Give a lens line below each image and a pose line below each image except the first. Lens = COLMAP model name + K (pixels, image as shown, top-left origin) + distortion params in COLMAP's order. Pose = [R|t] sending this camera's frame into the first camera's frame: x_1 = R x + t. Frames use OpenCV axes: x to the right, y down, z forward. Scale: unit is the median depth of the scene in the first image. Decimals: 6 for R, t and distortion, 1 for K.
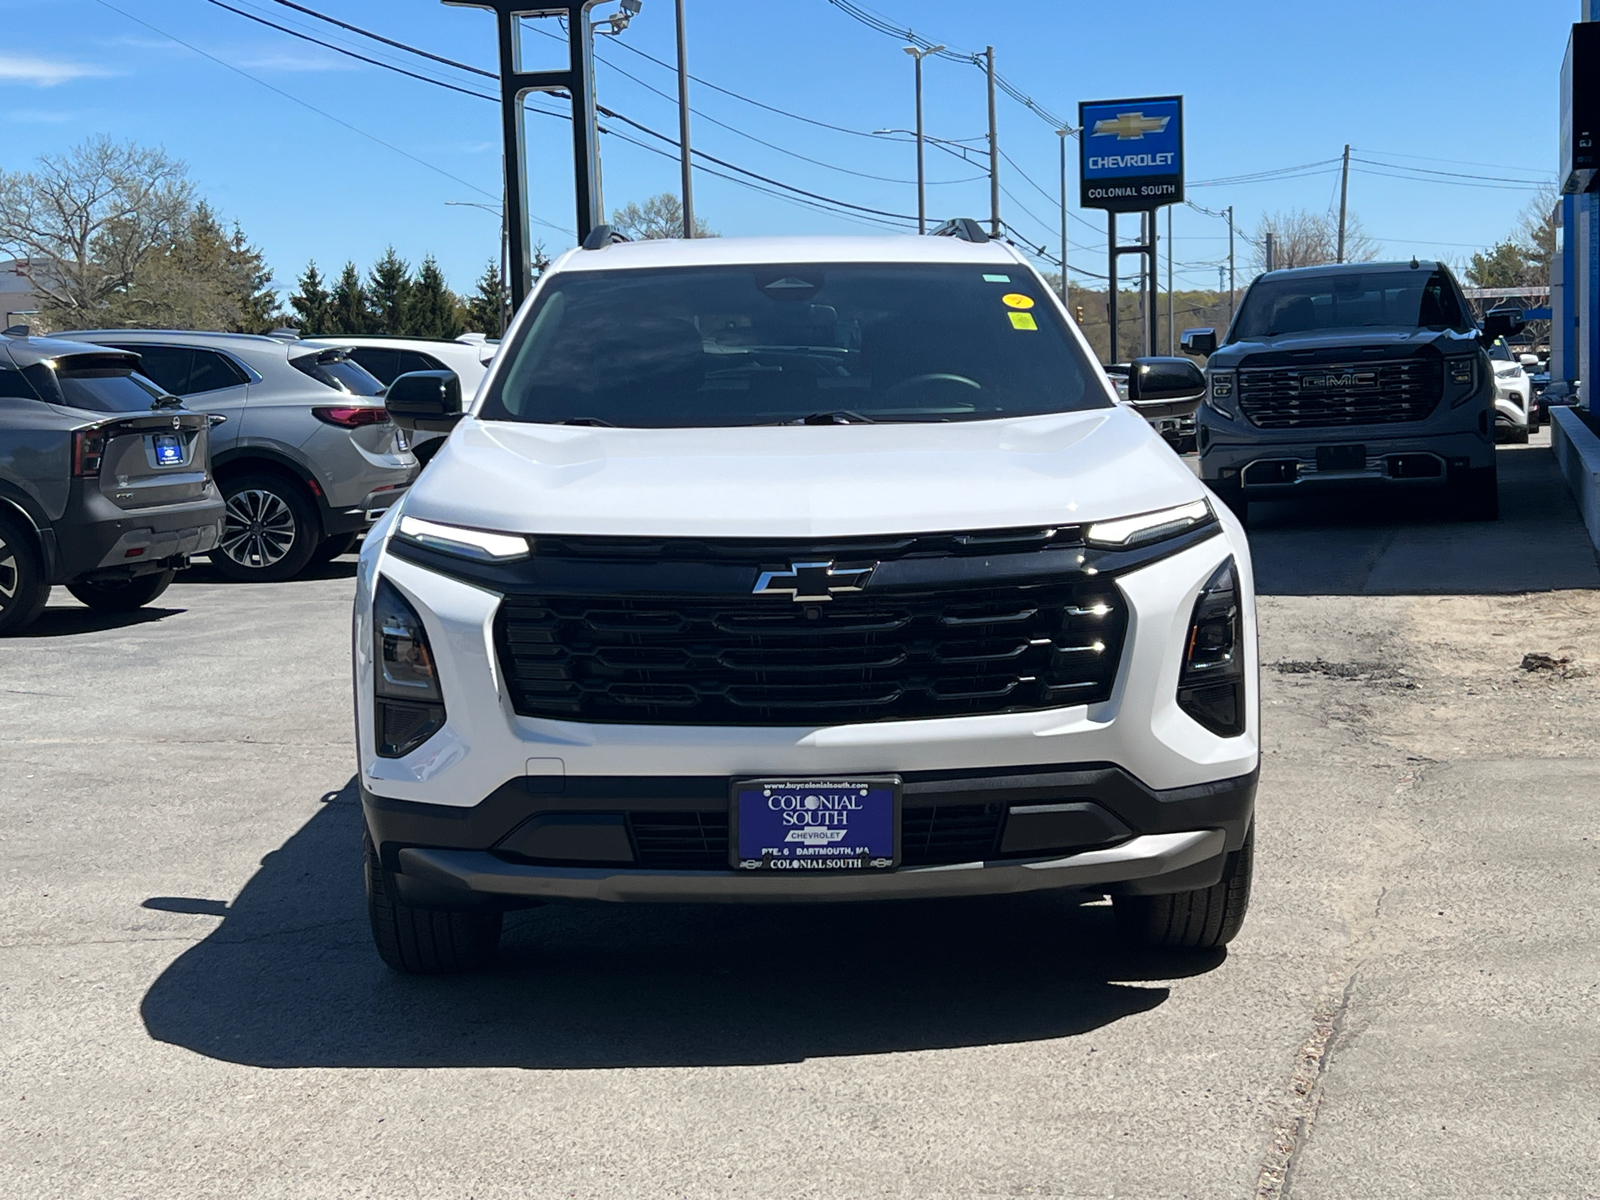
lens RADIAL K [[2519.9, 0, 800.0], [0, 2519.9, 600.0], [0, 0, 1]] dist [0.087512, -0.099041]
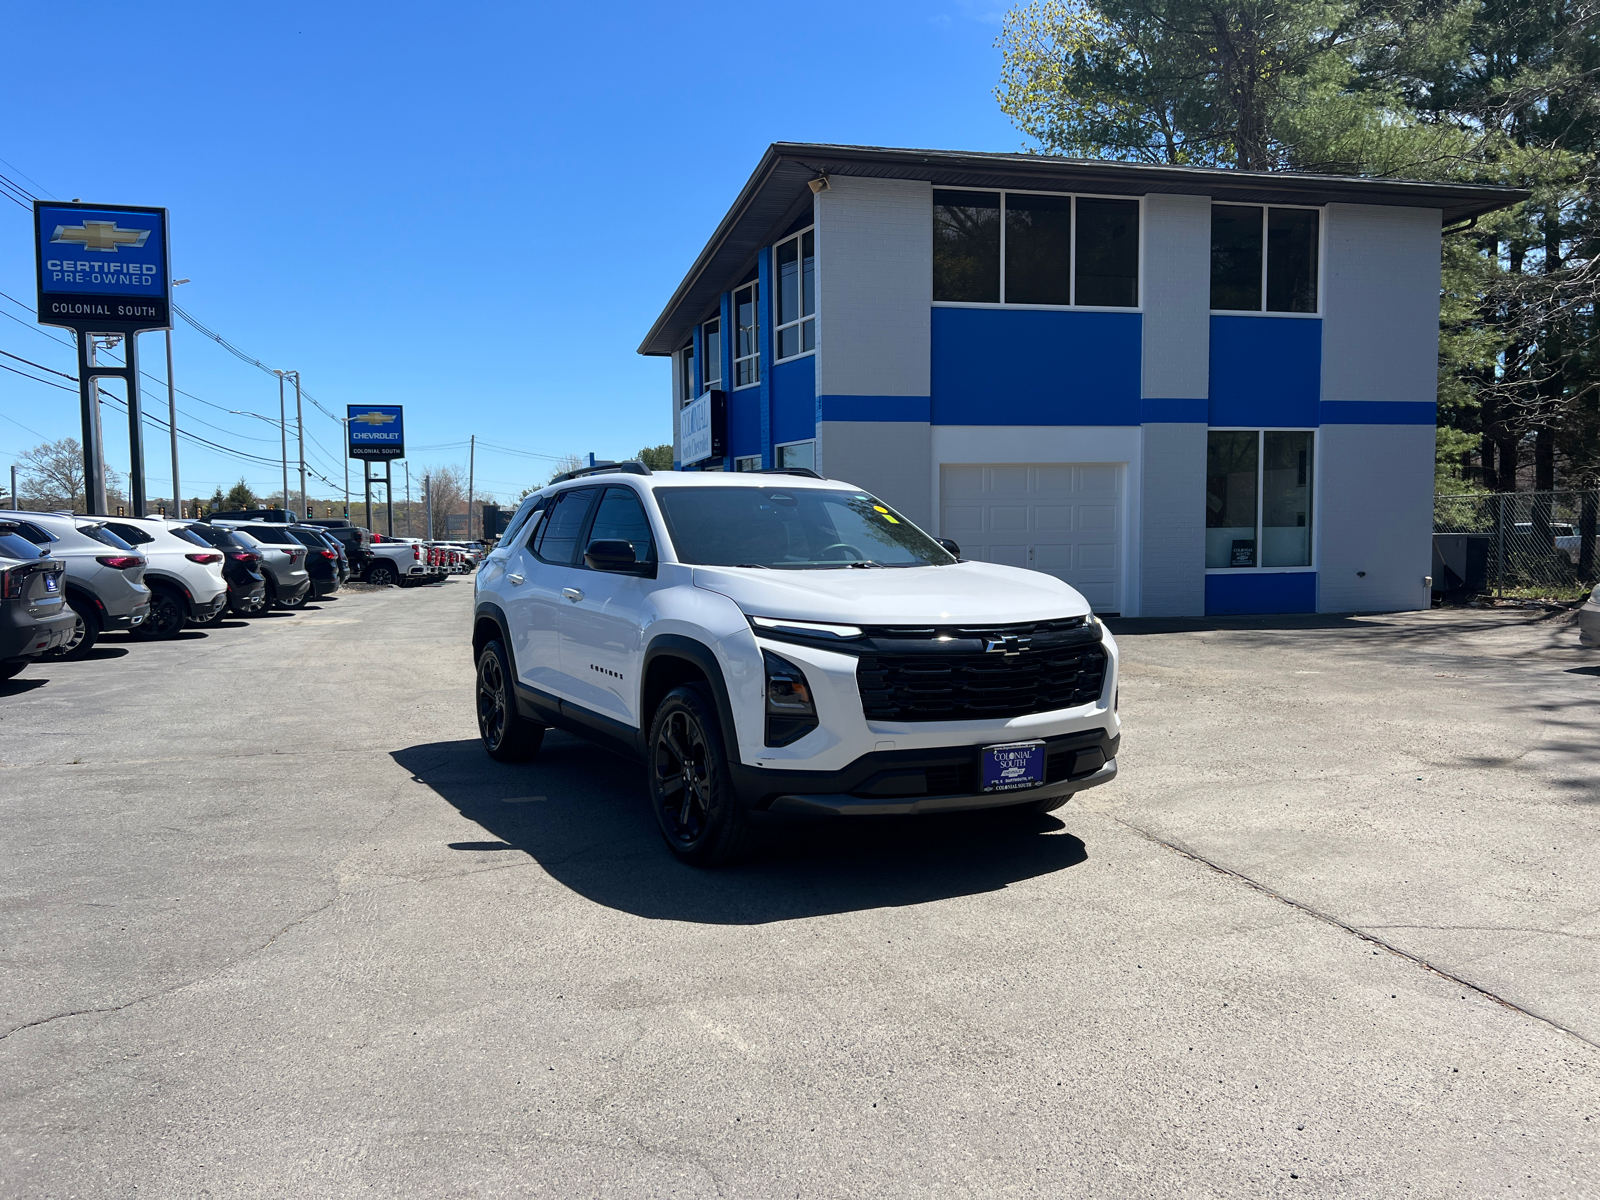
lens RADIAL K [[1212.1, 0, 800.0], [0, 1212.1, 600.0], [0, 0, 1]] dist [0.055250, -0.069337]
pose [[0.878348, -0.007687, 0.477960, -0.548997], [0.028992, 0.998887, -0.037214, -0.011485], [-0.477142, 0.046544, 0.877593, 0.201481]]
